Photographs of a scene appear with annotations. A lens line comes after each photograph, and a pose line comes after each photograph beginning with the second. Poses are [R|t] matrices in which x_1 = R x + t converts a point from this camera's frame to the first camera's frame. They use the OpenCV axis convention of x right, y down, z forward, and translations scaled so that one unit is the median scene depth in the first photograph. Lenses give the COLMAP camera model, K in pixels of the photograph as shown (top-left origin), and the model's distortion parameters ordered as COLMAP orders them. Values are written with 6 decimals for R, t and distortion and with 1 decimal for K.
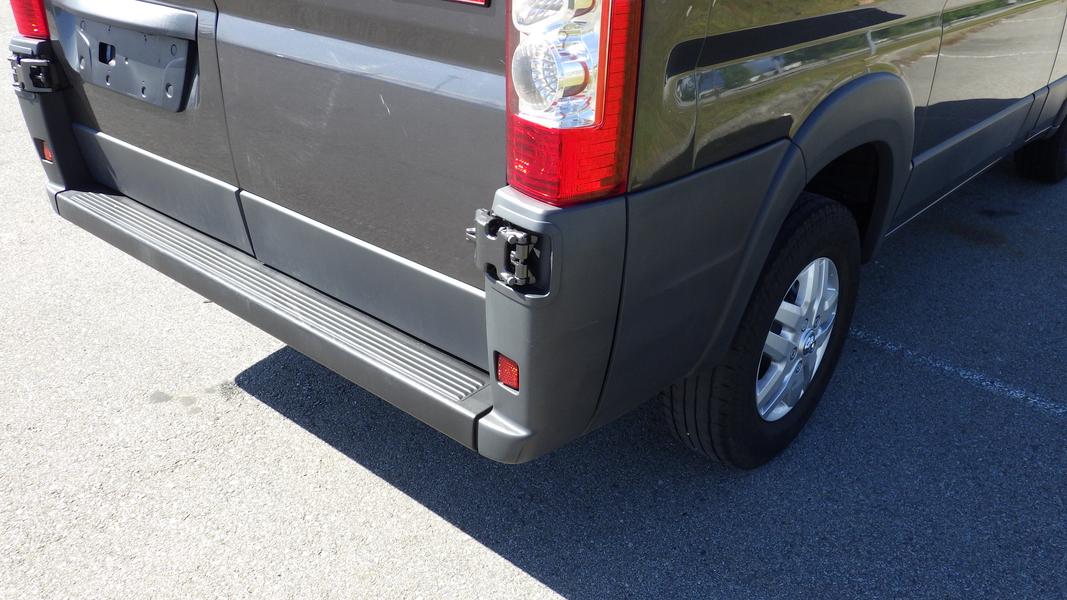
lens RADIAL K [[874.7, 0, 533.5], [0, 874.7, 300.0], [0, 0, 1]] dist [-0.006182, 0.002501]
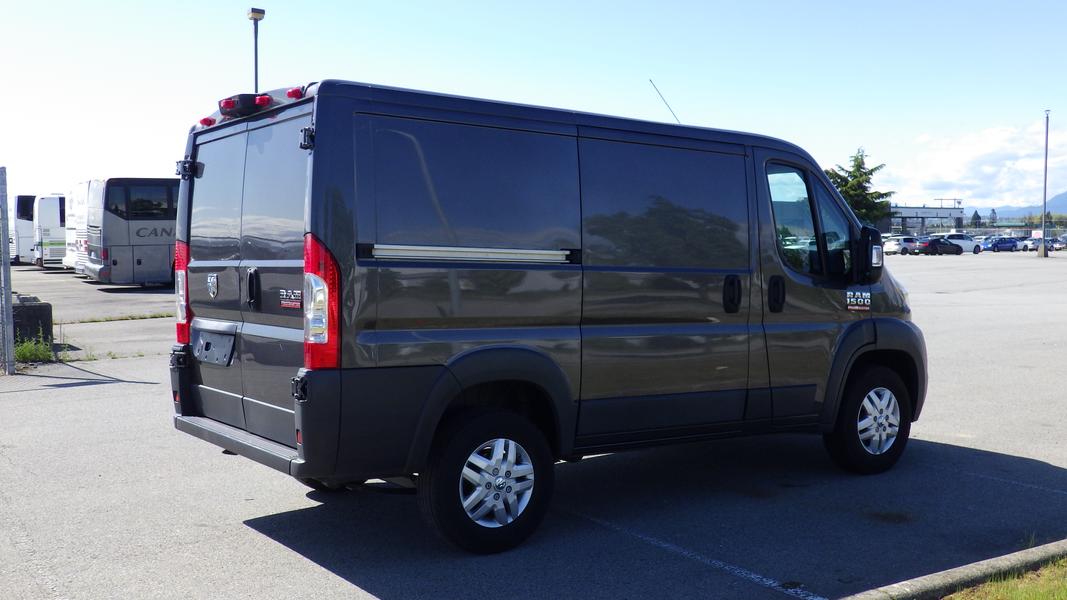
lens RADIAL K [[1061.3, 0, 533.5], [0, 1061.3, 300.0], [0, 0, 1]] dist [-0.002434, 0.002621]
pose [[0.971868, -0.014417, -0.235085, 0.951465], [-0.085776, 0.907913, -0.410288, 0.645930], [0.219352, 0.418910, 0.881135, -1.248320]]
